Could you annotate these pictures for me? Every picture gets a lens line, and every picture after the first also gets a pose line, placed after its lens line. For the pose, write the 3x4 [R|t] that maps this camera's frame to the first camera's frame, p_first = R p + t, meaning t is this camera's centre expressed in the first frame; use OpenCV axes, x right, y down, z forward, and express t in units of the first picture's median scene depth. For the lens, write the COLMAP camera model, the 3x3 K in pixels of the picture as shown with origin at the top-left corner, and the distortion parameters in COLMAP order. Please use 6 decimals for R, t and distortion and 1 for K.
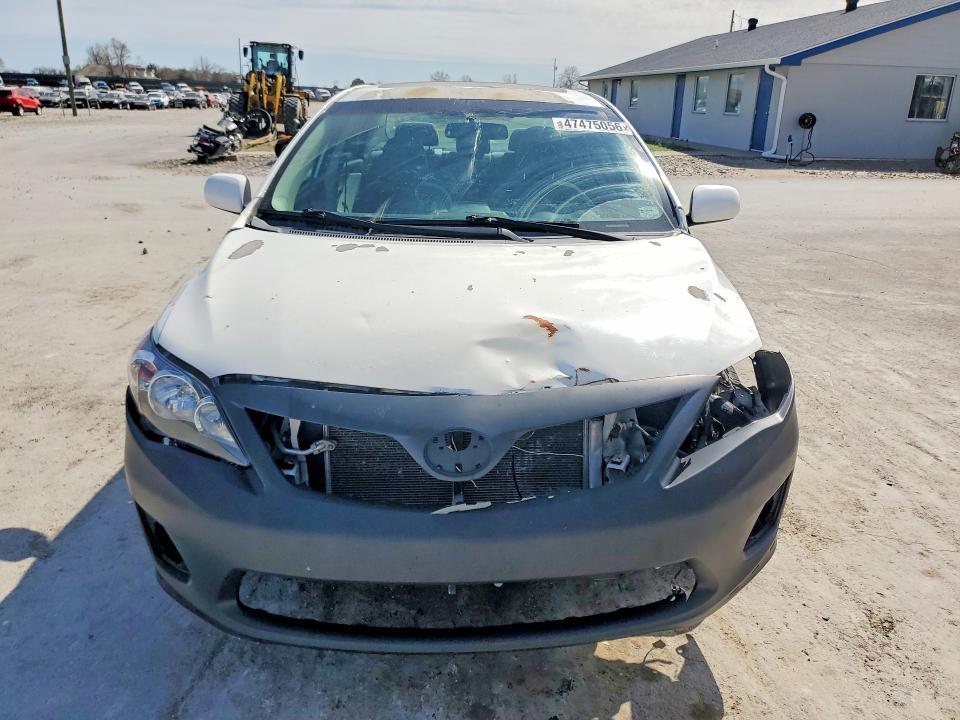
lens RADIAL K [[741.3, 0, 487.2], [0, 741.3, 357.3], [0, 0, 1]] dist [0.006660, 0.007895]
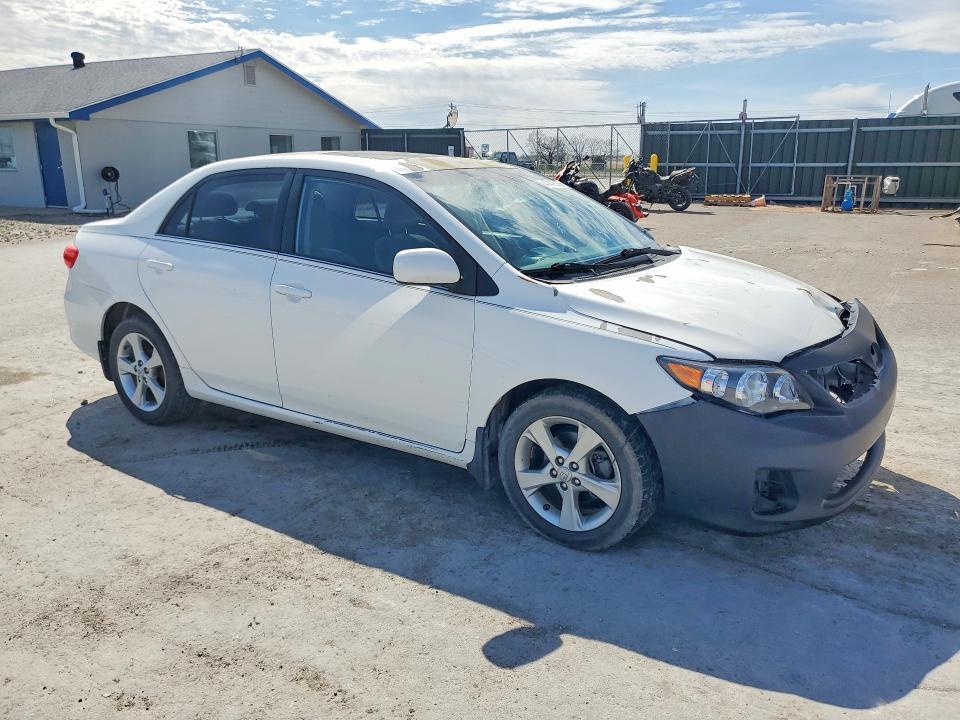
lens RADIAL K [[741.3, 0, 487.2], [0, 741.3, 357.3], [0, 0, 1]] dist [0.006660, 0.007895]
pose [[0.560455, -0.230550, 0.795447, -0.142880], [0.279868, 0.956692, 0.080095, -0.019972], [-0.779464, 0.177730, 0.600706, 0.043958]]
